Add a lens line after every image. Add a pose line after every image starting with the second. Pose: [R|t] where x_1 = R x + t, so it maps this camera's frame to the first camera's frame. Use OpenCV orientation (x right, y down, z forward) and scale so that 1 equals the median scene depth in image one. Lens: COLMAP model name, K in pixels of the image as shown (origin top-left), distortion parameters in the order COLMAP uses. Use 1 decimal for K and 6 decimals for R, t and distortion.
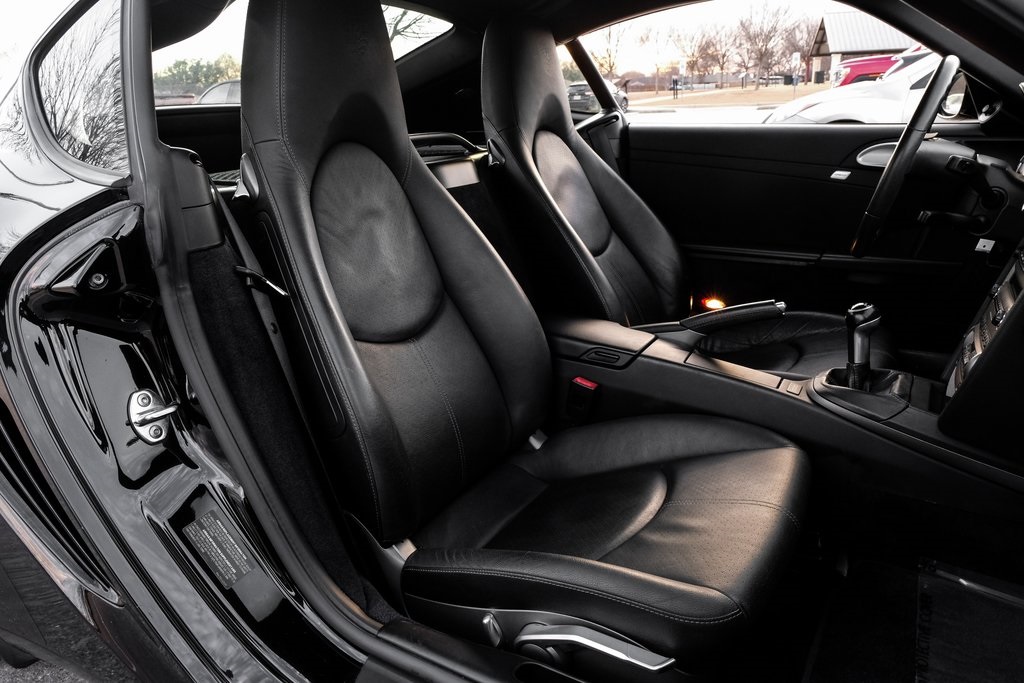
lens RADIAL K [[703.0, 0, 512.0], [0, 703.0, 352.7], [0, 0, 1]] dist [-0.017419, 0.003917]
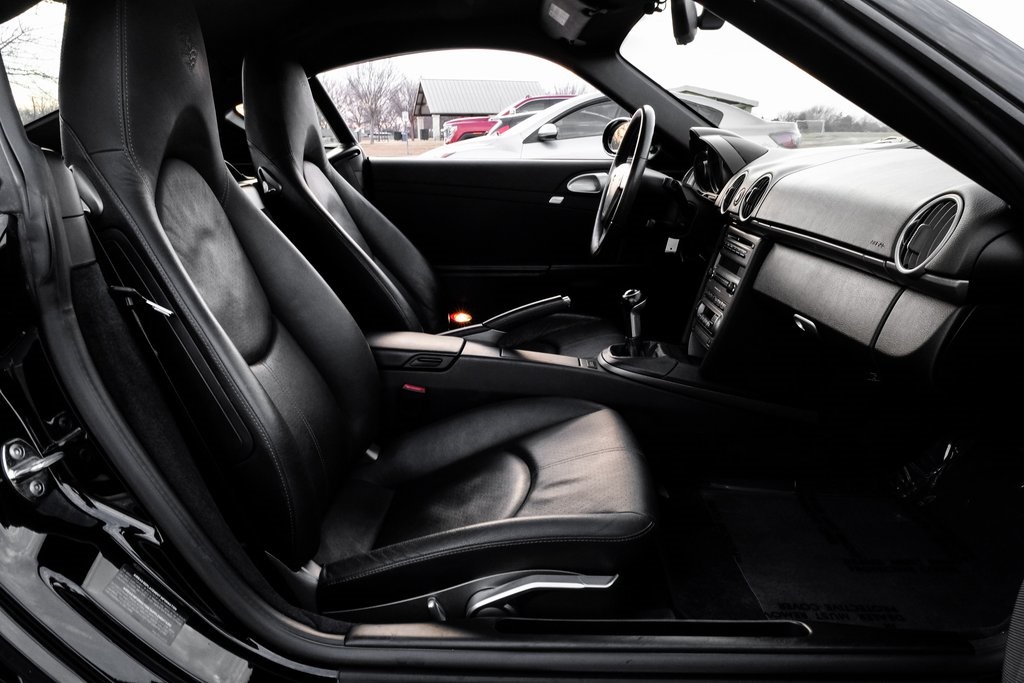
lens RADIAL K [[691.2, 0, 509.5], [0, 691.2, 351.2], [0, 0, 1]] dist [-0.029037, 0.010325]
pose [[0.868001, -0.111599, 0.483860, -0.243904], [0.143440, 0.989229, -0.029160, 0.035143], [-0.475394, 0.094716, 0.874660, 0.009459]]
